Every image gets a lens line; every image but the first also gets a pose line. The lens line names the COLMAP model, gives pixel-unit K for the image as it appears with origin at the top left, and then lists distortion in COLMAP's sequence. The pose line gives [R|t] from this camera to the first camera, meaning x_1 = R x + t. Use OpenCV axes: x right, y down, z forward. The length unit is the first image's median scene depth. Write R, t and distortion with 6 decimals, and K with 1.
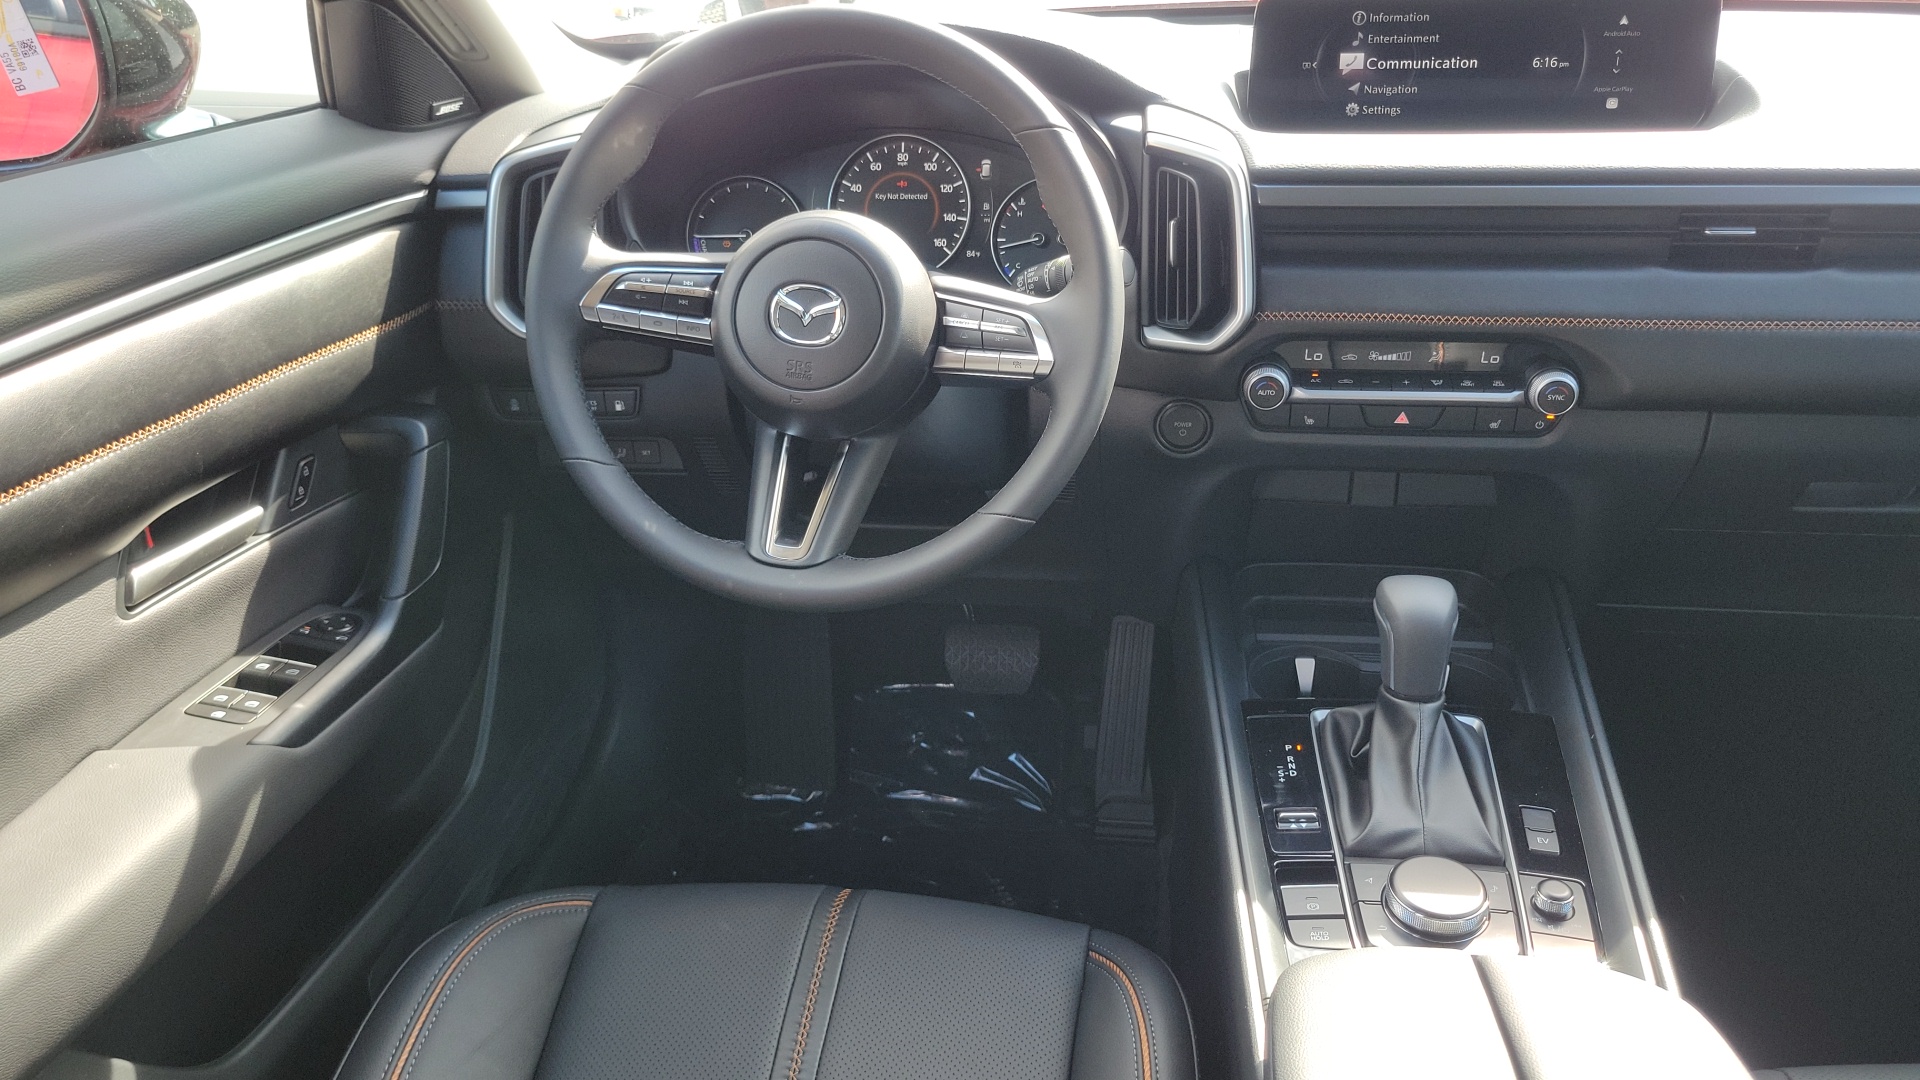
lens RADIAL K [[1419.9, 0, 987.2], [0, 1419.9, 535.5], [0, 0, 1]] dist [0.031547, -0.003986]
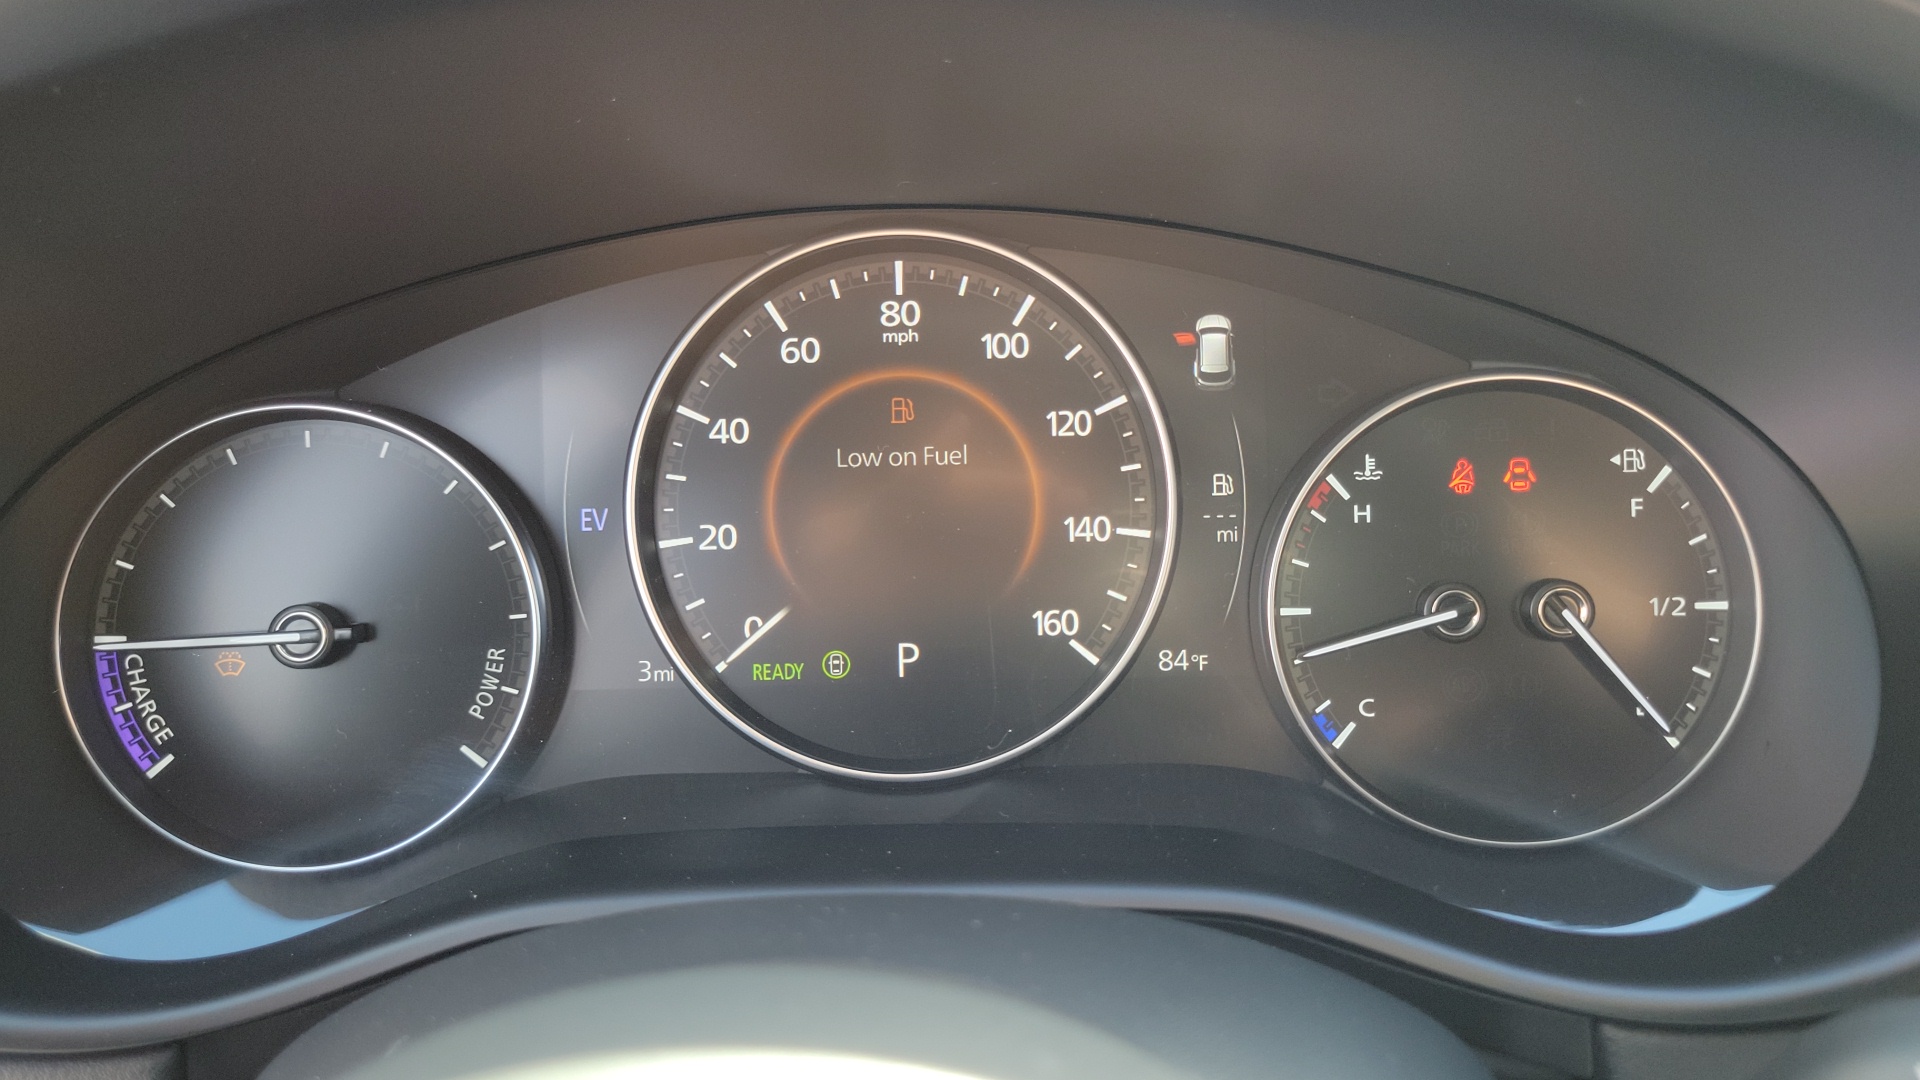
lens RADIAL K [[1443.1, 0, 957.6], [0, 1443.1, 546.4], [0, 0, 1]] dist [0.018397, 0.000754]
pose [[0.991564, -0.049927, 0.119617, -0.097580], [0.056319, 0.997126, -0.050669, -0.242033], [-0.116743, 0.056979, 0.991526, 0.851233]]
